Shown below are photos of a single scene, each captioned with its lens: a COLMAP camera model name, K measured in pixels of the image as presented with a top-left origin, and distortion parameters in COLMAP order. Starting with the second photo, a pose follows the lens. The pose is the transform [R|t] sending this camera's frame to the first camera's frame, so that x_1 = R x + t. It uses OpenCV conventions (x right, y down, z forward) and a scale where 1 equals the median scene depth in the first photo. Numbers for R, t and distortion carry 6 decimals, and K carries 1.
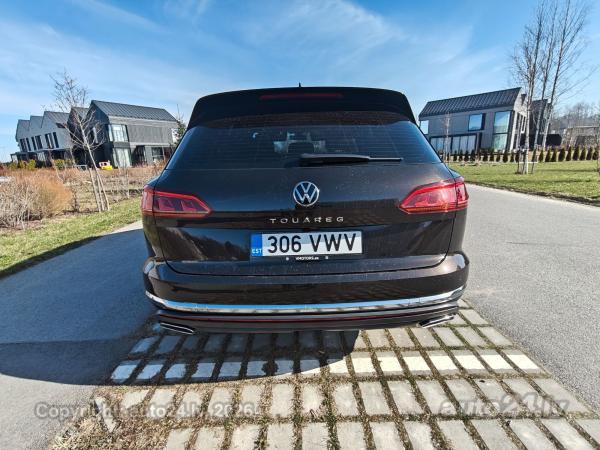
lens RADIAL K [[282.5, 0, 295.6], [0, 282.5, 221.3], [0, 0, 1]] dist [0.004322, -0.000369]
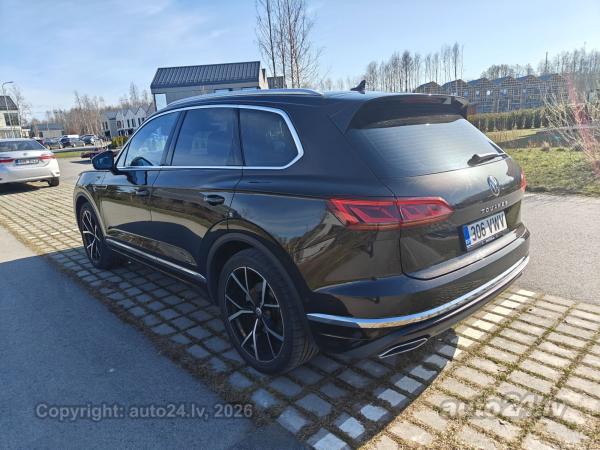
lens RADIAL K [[418.5, 0, 298.5], [0, 418.5, 223.9], [0, 0, 1]] dist [0.018877, -0.003683]
pose [[0.737077, -0.159154, 0.656801, -1.411541], [0.183707, 0.982463, 0.031908, -0.115614], [-0.650361, 0.097140, 0.753388, 0.148265]]
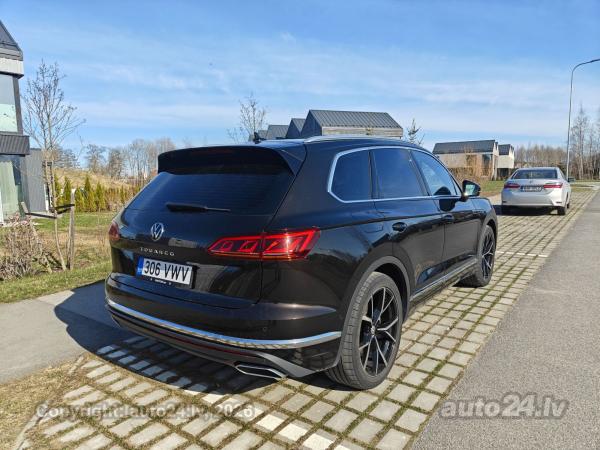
lens RADIAL K [[418.5, 0, 298.2], [0, 418.5, 227.8], [0, 0, 1]] dist [0.018877, -0.003683]
pose [[0.799229, 0.090970, -0.594102, 1.361927], [-0.146069, 0.988242, -0.045182, -0.095385], [0.583006, 0.122890, 0.803120, -0.164225]]
